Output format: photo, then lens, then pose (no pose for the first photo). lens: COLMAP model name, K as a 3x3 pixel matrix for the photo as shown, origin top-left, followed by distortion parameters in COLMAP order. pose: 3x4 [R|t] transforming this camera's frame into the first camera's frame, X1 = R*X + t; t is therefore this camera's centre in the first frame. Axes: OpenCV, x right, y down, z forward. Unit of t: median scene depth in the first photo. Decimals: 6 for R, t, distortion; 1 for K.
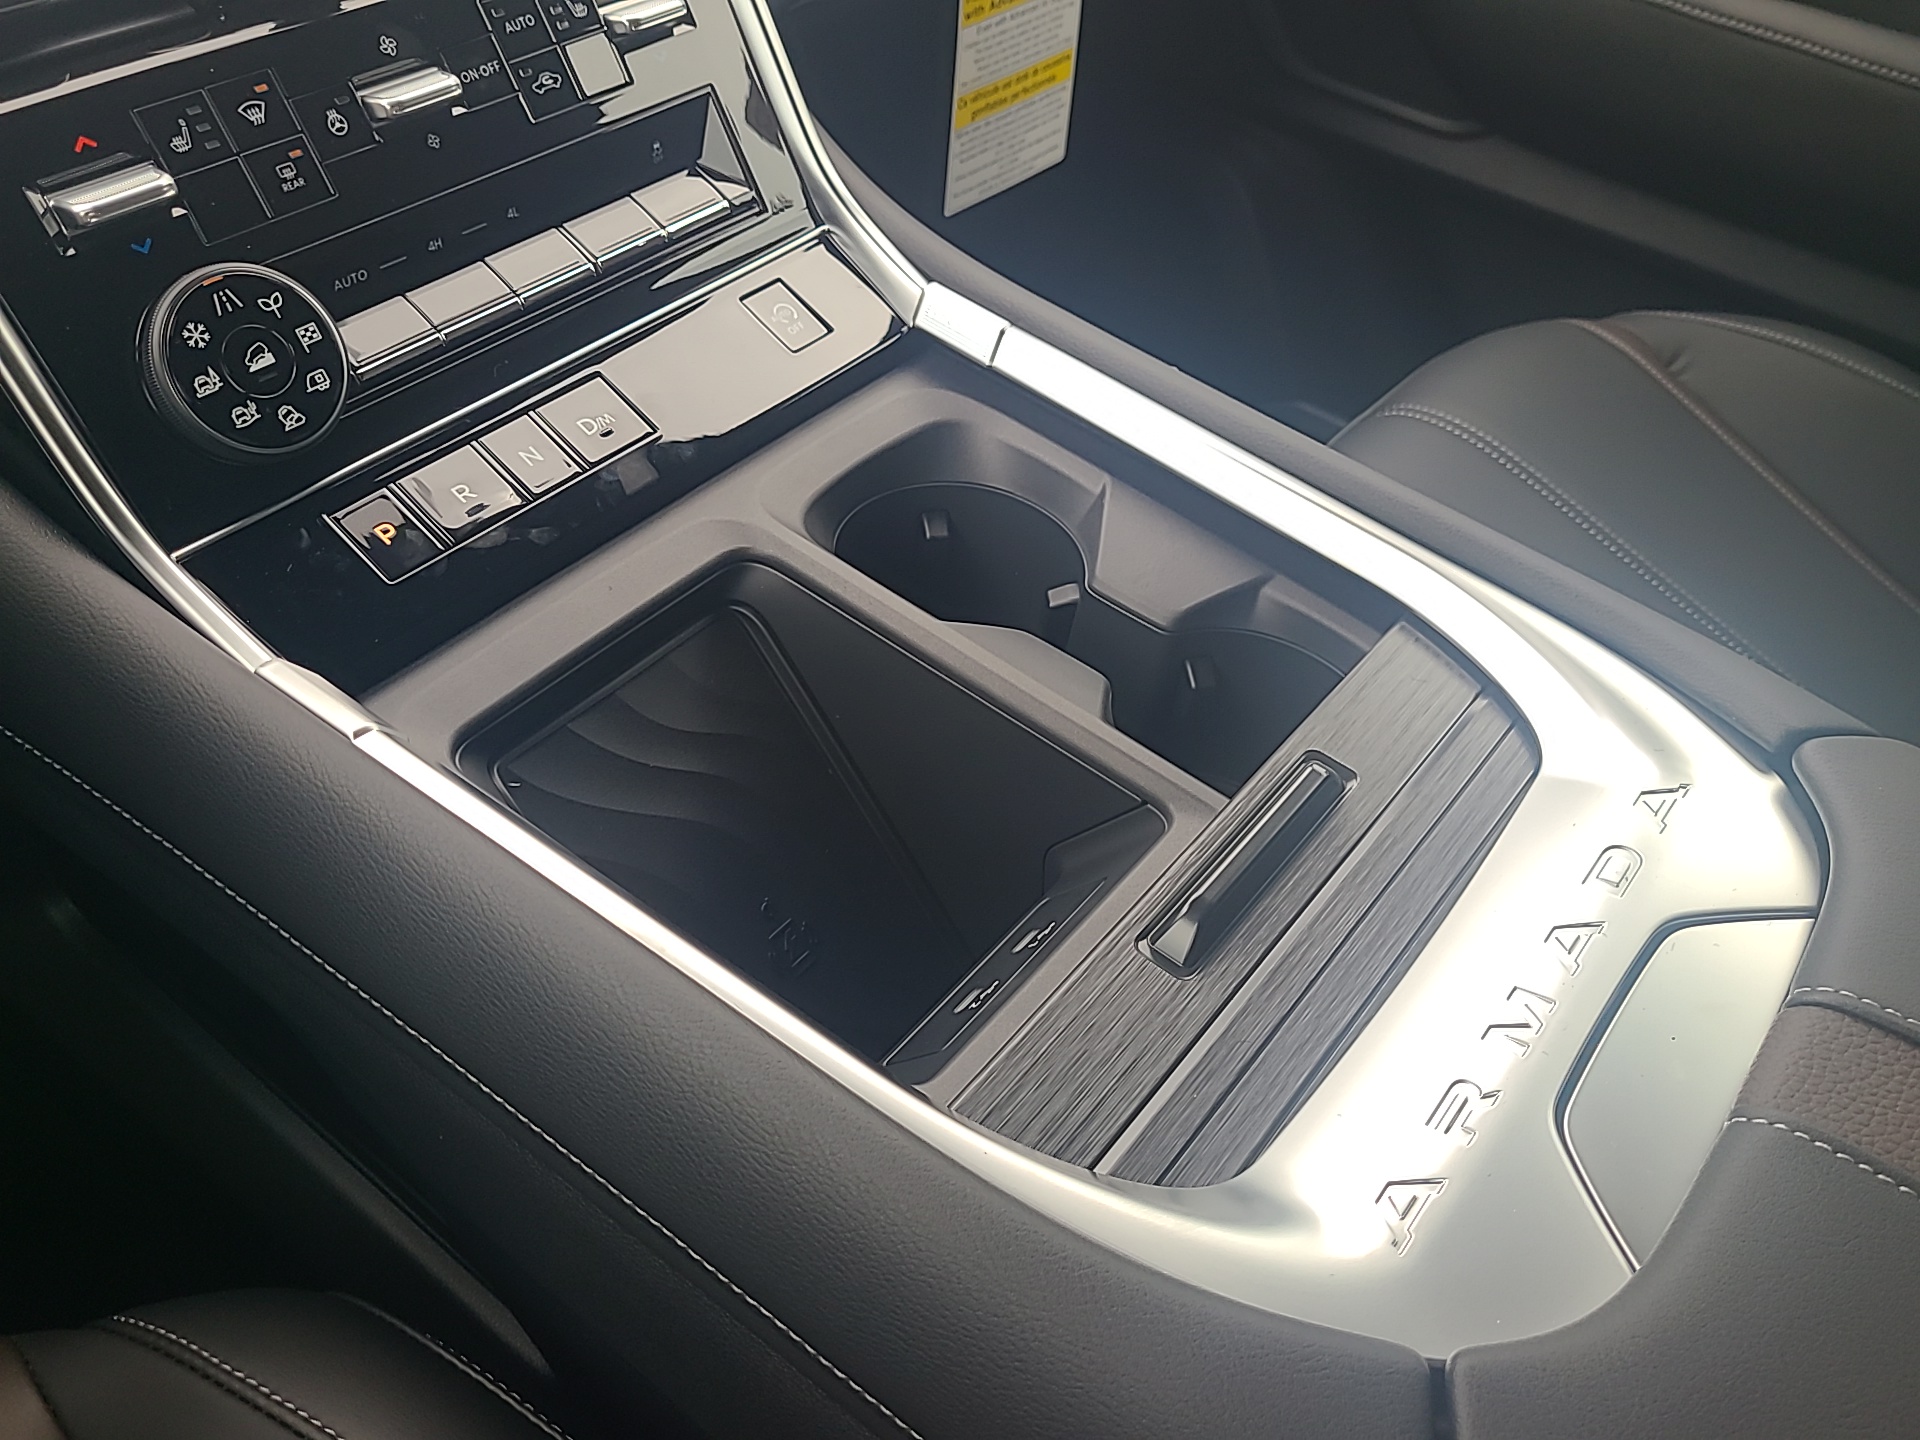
lens RADIAL K [[1612.1, 0, 934.8], [0, 1612.1, 724.9], [0, 0, 1]] dist [0.014144, -0.007985]
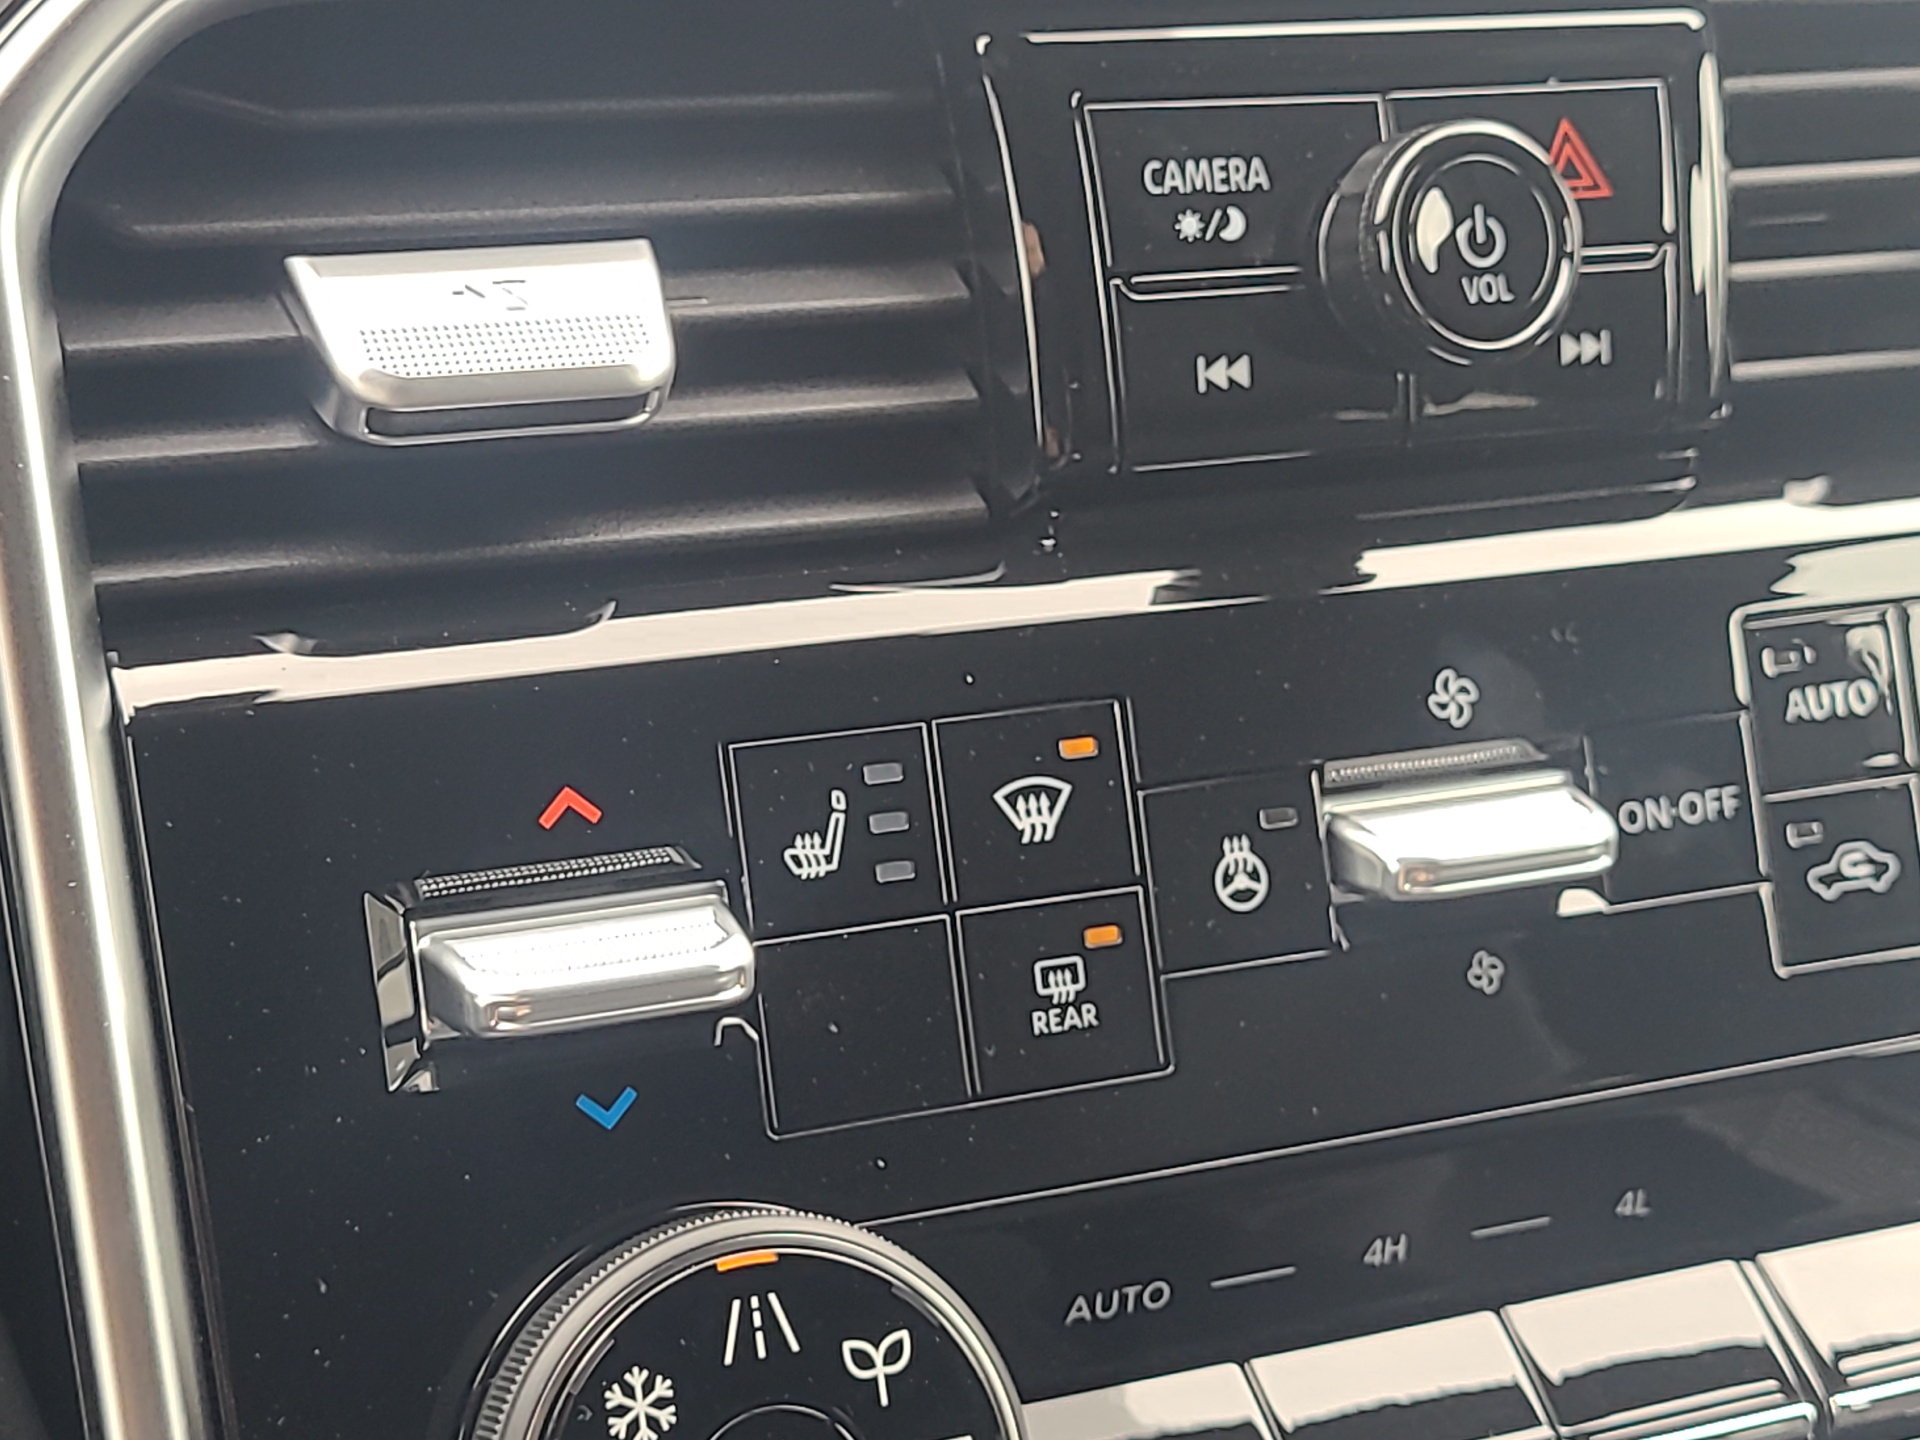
lens RADIAL K [[4029.0, 0, 960.0], [0, 4029.0, 720.0], [0, 0, 1]] dist [0.035887, -0.123930]
pose [[0.893831, 0.258194, -0.366609, -0.117766], [-0.355830, 0.905926, -0.229529, -0.184707], [0.272857, 0.335610, 0.901618, 0.199917]]
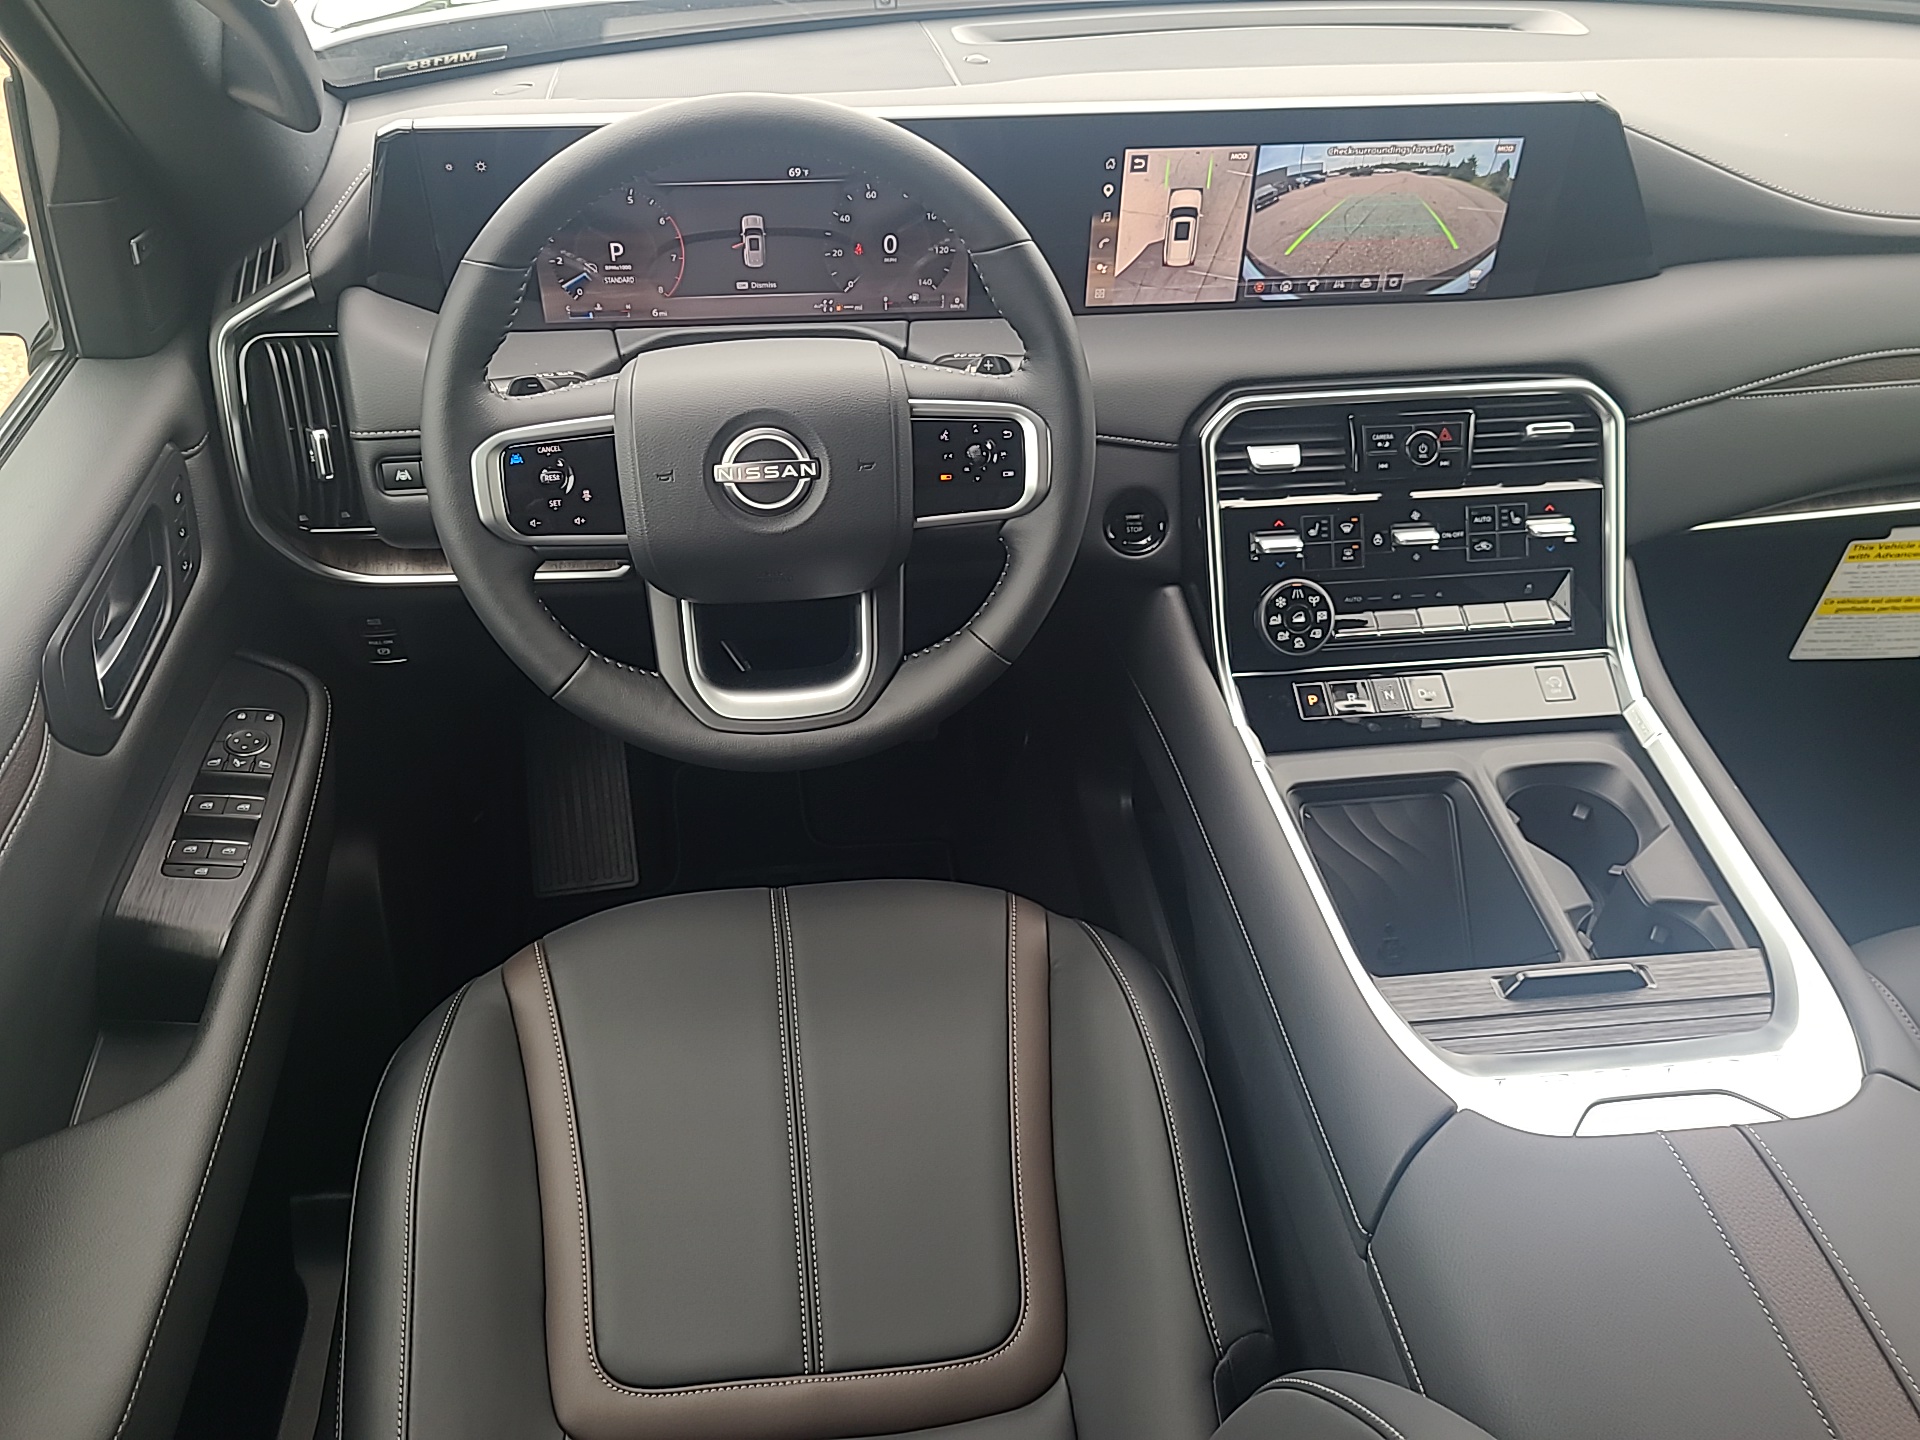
lens RADIAL K [[1525.3, 0, 933.2], [0, 1525.3, 716.5], [0, 0, 1]] dist [0.022586, -0.001316]
pose [[0.698188, 0.390720, -0.599894, 0.627715], [-0.463574, 0.885283, 0.037067, 0.079174], [0.545558, 0.252215, 0.799221, -1.095973]]
